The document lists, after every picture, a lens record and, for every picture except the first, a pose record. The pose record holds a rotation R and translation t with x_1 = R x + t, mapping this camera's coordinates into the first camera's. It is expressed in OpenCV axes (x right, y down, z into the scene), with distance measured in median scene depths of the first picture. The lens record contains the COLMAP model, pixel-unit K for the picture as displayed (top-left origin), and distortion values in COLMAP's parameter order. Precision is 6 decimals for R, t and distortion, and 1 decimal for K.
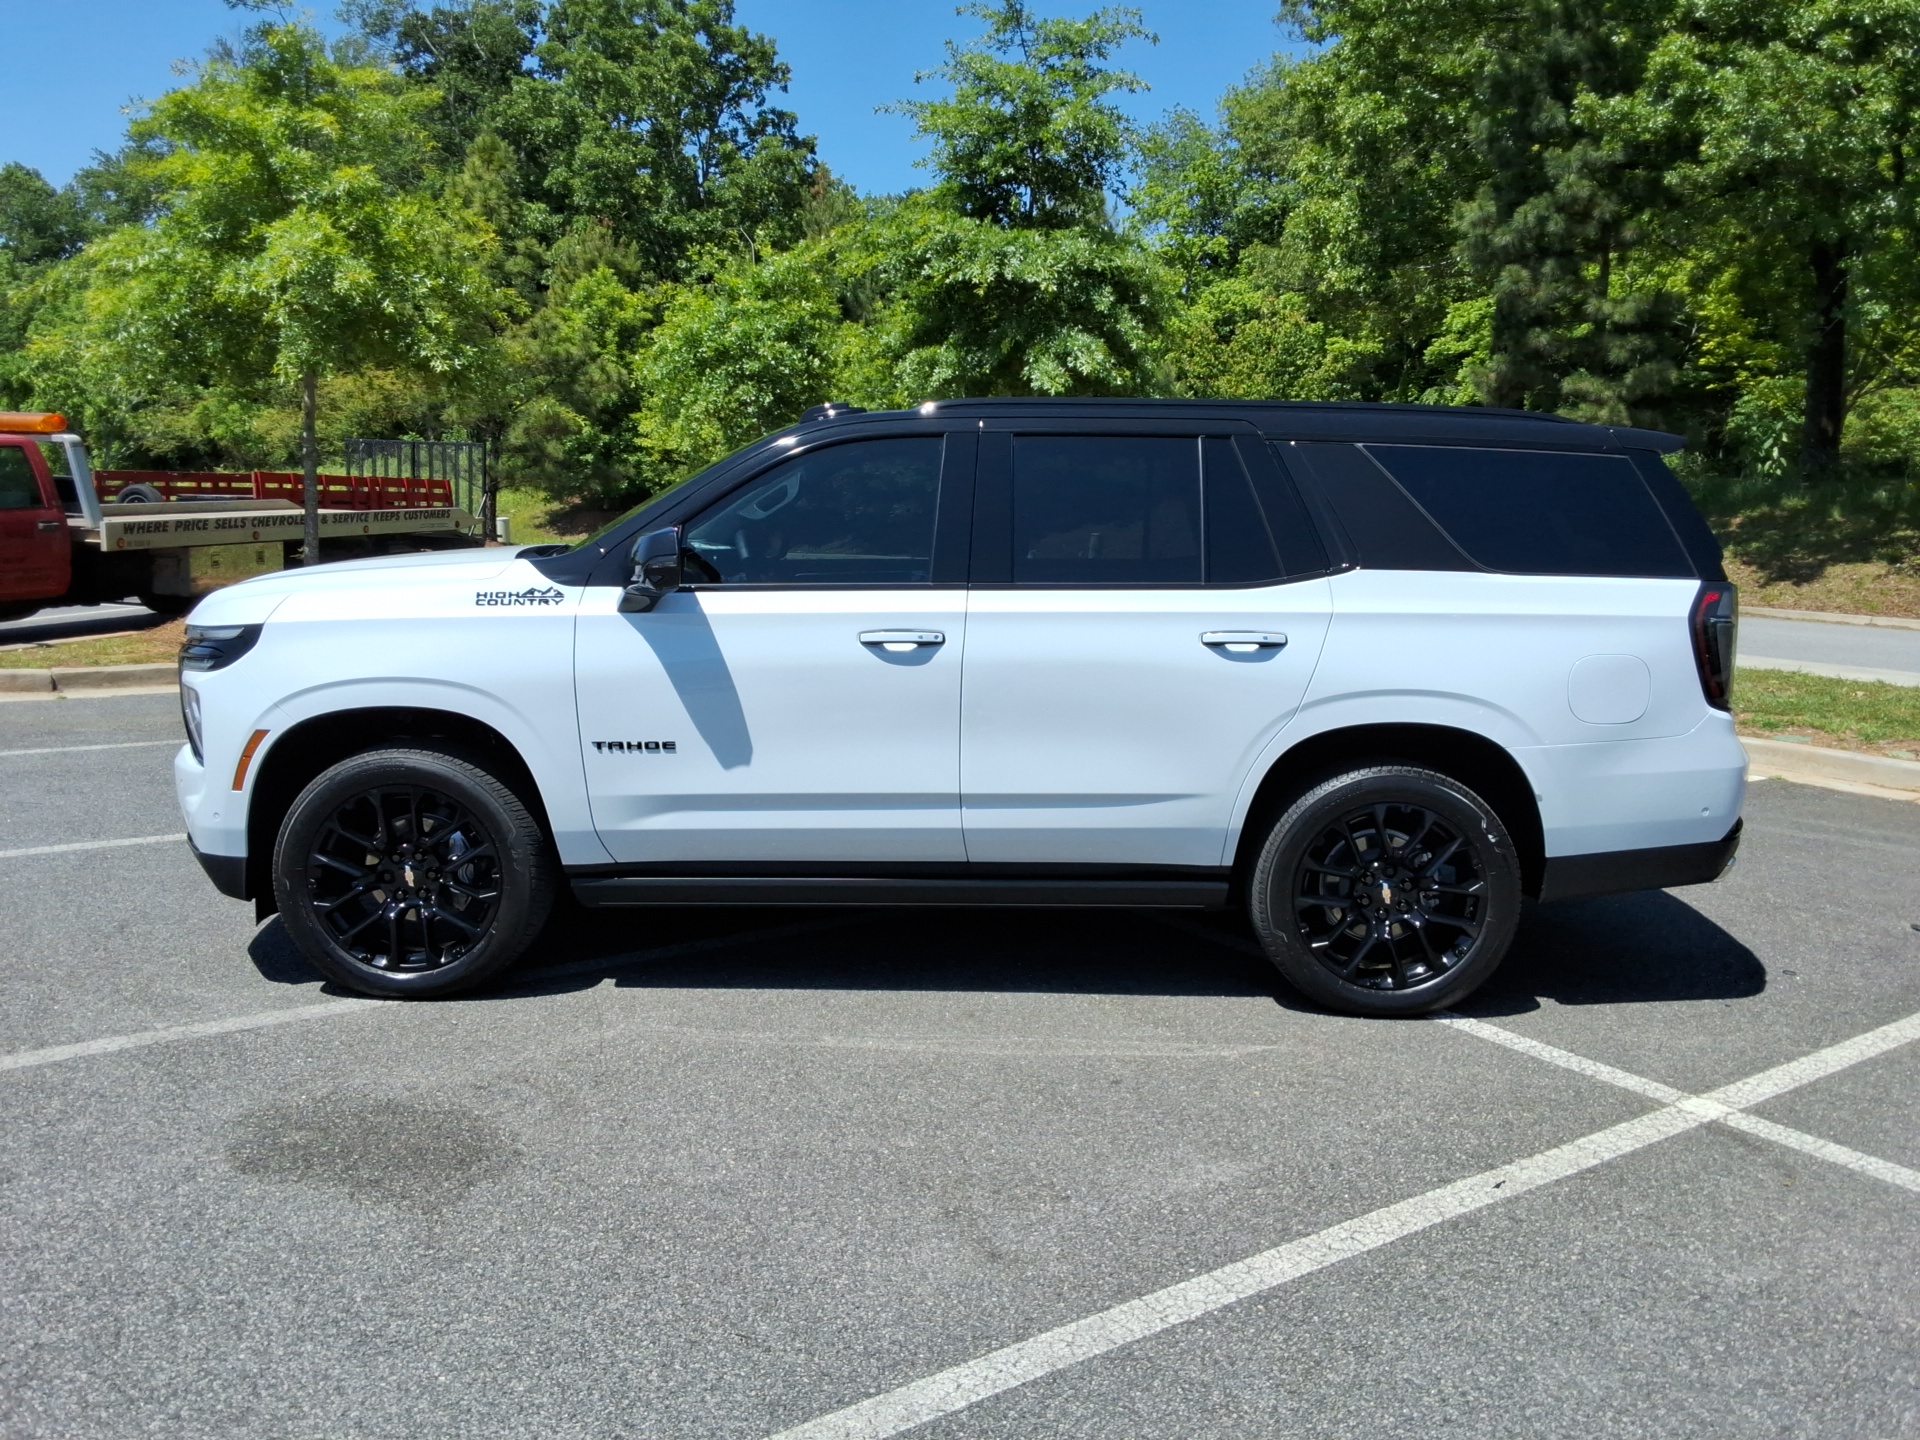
lens RADIAL K [[1536.3, 0, 973.6], [0, 1536.3, 702.4], [0, 0, 1]] dist [0.115025, -0.182135]
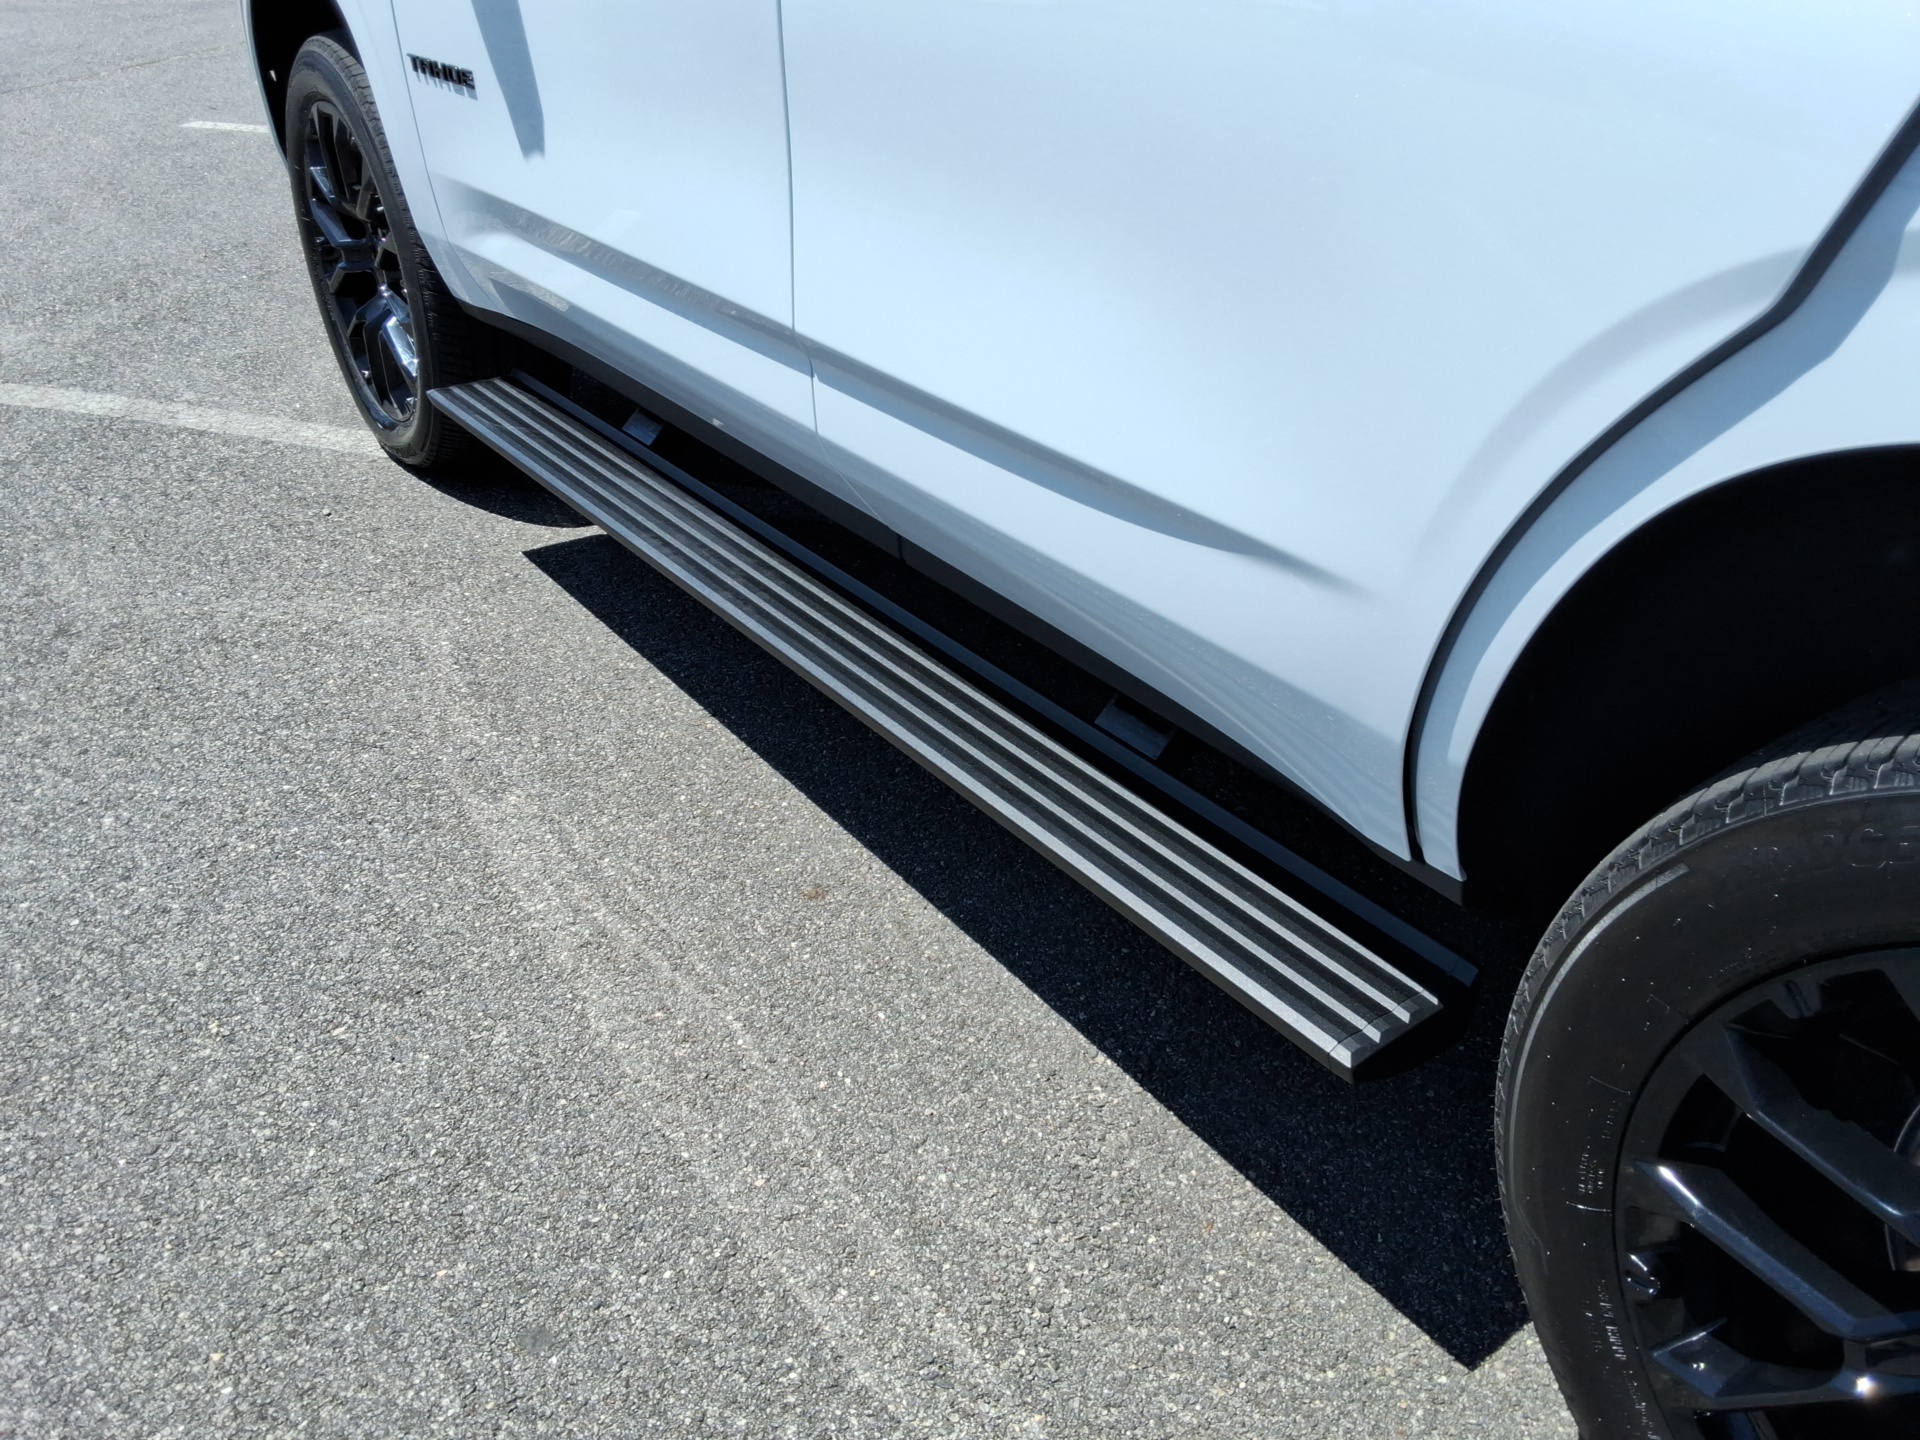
lens RADIAL K [[1536.6, 0, 975.7], [0, 1536.6, 694.5], [0, 0, 1]] dist [0.111650, -0.174017]
pose [[0.587068, 0.388639, -0.710148, 0.098910], [-0.098862, 0.905080, 0.413591, -0.004604], [0.803478, -0.172599, 0.569765, 0.283018]]
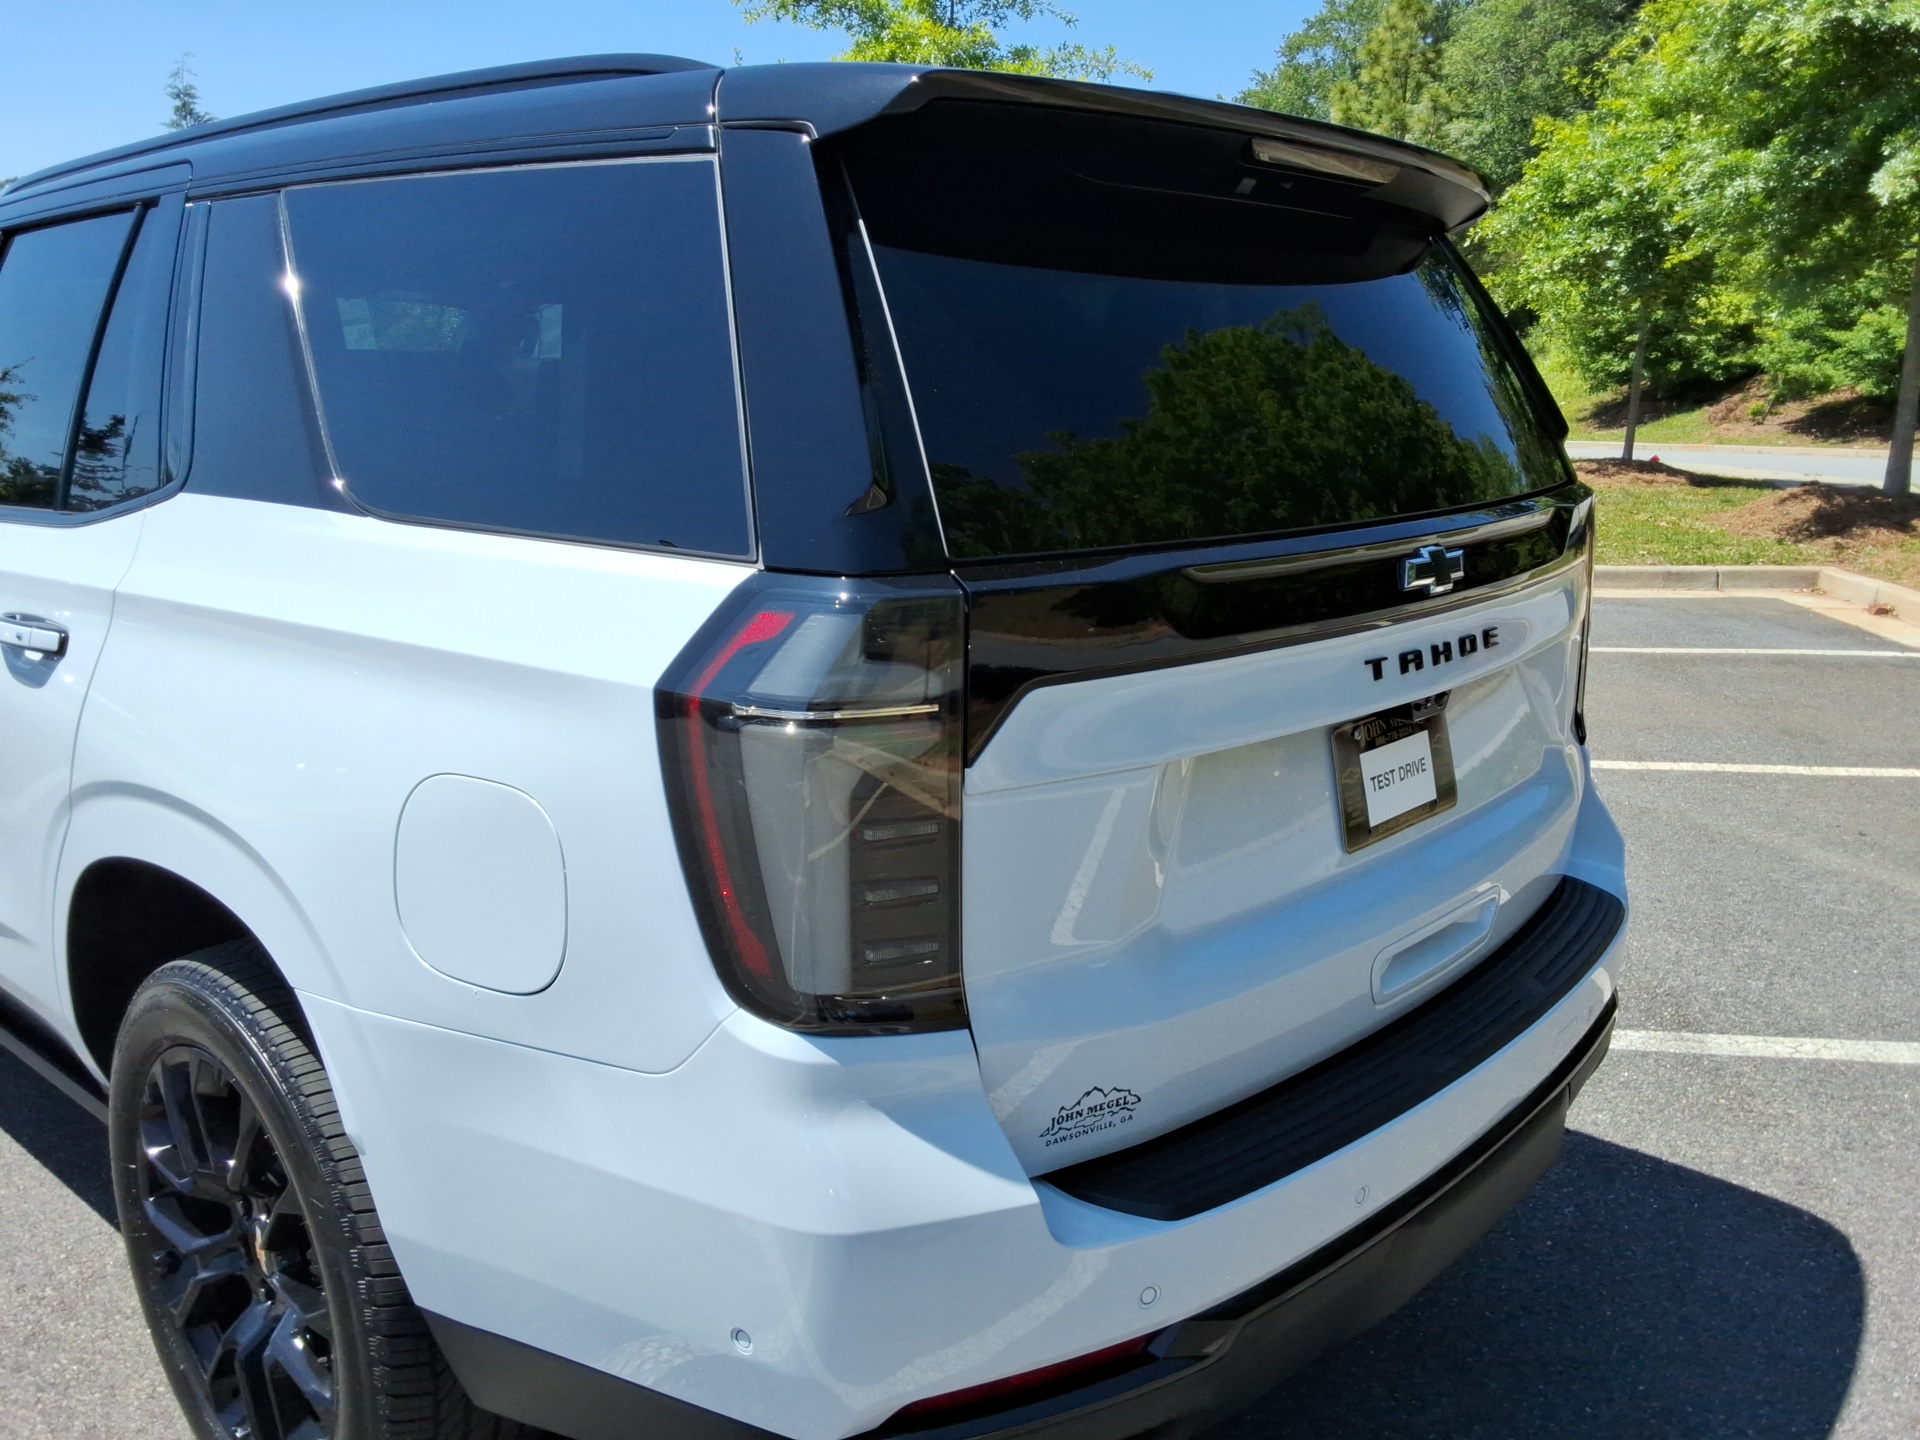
lens RADIAL K [[1547.9, 0, 976.7], [0, 1547.9, 689.4], [0, 0, 1]] dist [0.088931, -0.136738]
pose [[0.748600, 0.106447, -0.654421, 0.240643], [-0.069117, 0.994179, 0.082647, -0.028752], [0.659409, -0.016637, 0.751600, 0.283478]]
